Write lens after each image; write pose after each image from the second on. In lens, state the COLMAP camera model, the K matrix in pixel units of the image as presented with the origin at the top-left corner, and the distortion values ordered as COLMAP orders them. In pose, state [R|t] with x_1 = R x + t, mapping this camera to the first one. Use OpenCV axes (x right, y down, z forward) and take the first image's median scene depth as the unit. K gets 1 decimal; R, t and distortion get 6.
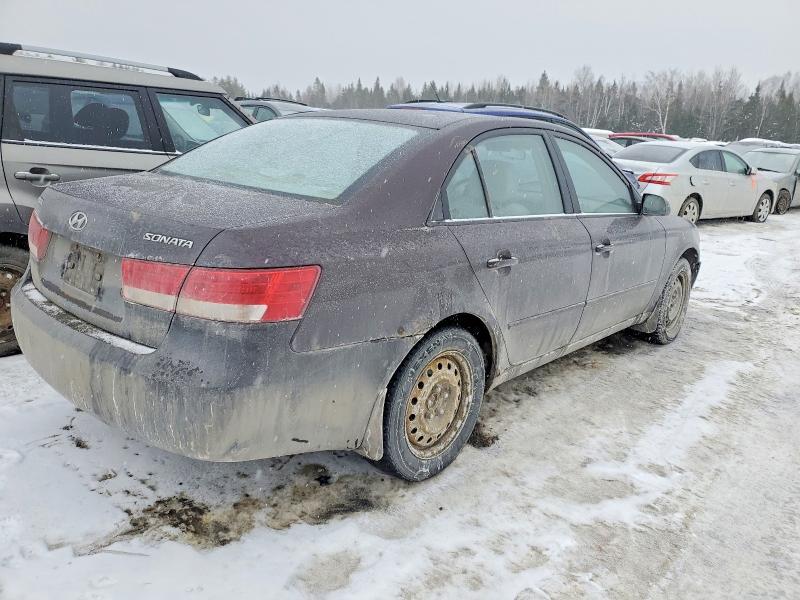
lens RADIAL K [[622.1, 0, 404.8], [0, 622.1, 301.8], [0, 0, 1]] dist [-0.002600, 0.034247]
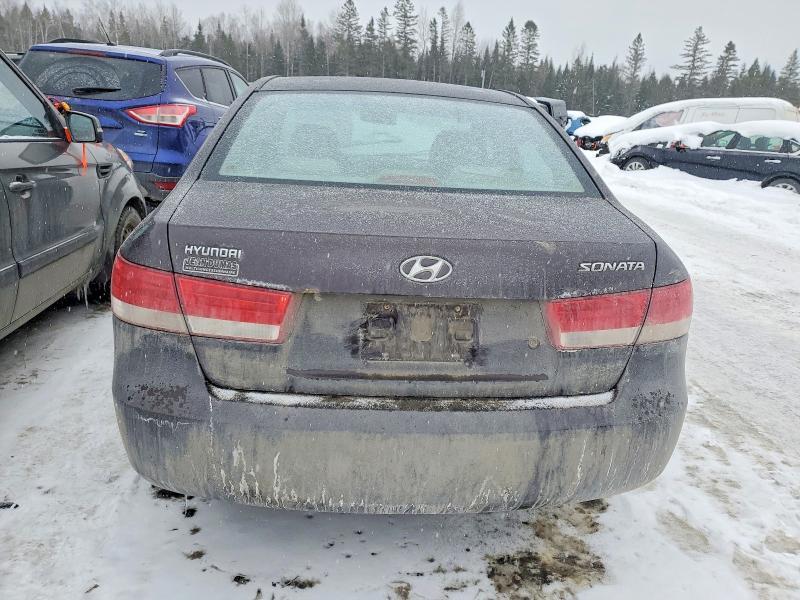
lens RADIAL K [[622.1, 0, 404.8], [0, 622.1, 301.8], [0, 0, 1]] dist [-0.002600, 0.034247]
pose [[0.692932, -0.239286, 0.680138, -0.984606], [0.174227, 0.970937, 0.164091, -0.203380], [-0.699636, 0.004794, 0.714484, 0.488700]]
